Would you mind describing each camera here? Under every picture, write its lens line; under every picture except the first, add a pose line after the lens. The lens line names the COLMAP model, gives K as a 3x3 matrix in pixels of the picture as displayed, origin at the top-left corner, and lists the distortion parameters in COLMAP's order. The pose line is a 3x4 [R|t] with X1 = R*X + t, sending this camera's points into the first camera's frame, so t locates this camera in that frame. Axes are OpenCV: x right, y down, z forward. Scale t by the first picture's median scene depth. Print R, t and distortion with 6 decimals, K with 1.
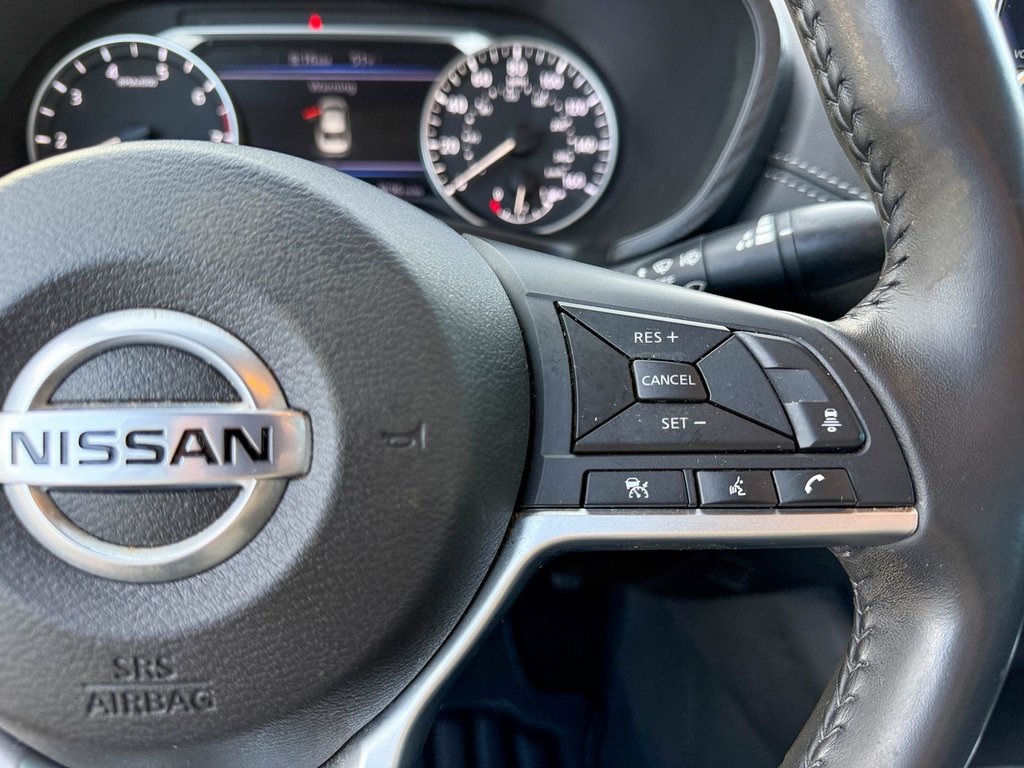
lens RADIAL K [[768.2, 0, 512.0], [0, 768.2, 384.0], [0, 0, 1]] dist [-0.028203, -0.004658]
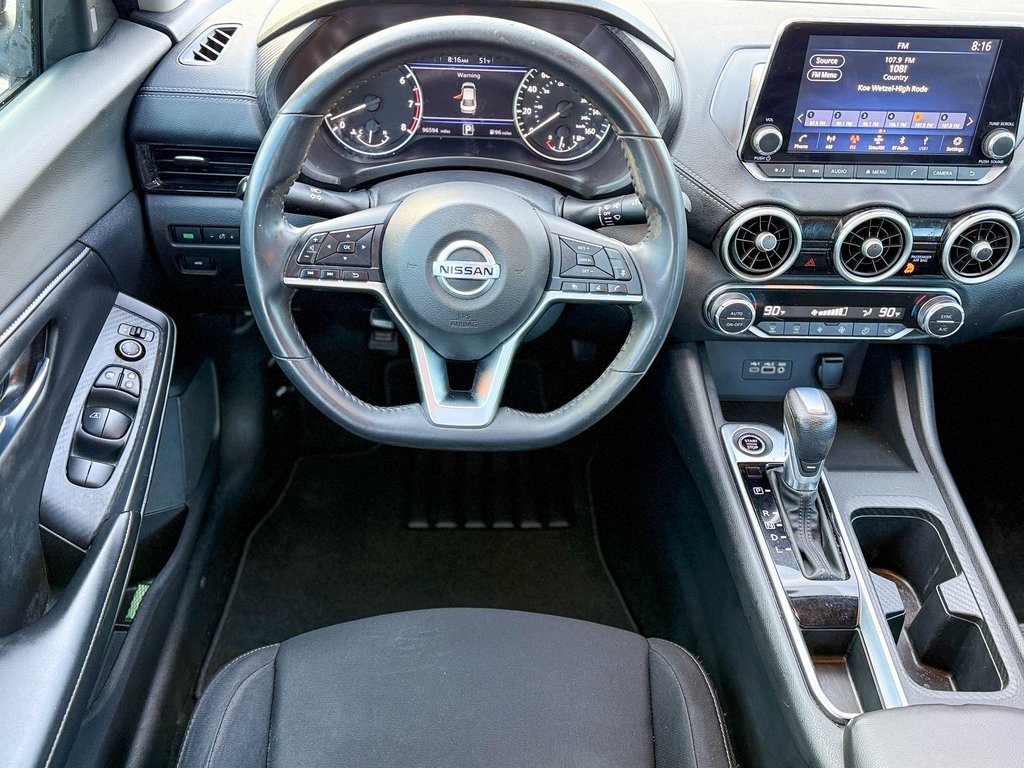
lens RADIAL K [[980.4, 0, 499.3], [0, 980.4, 418.0], [0, 0, 1]] dist [0.153498, -0.344171]
pose [[0.996432, 0.068318, -0.049555, 0.027205], [-0.053599, 0.965792, 0.253718, -0.193192], [0.065193, -0.250156, 0.966008, -1.668262]]
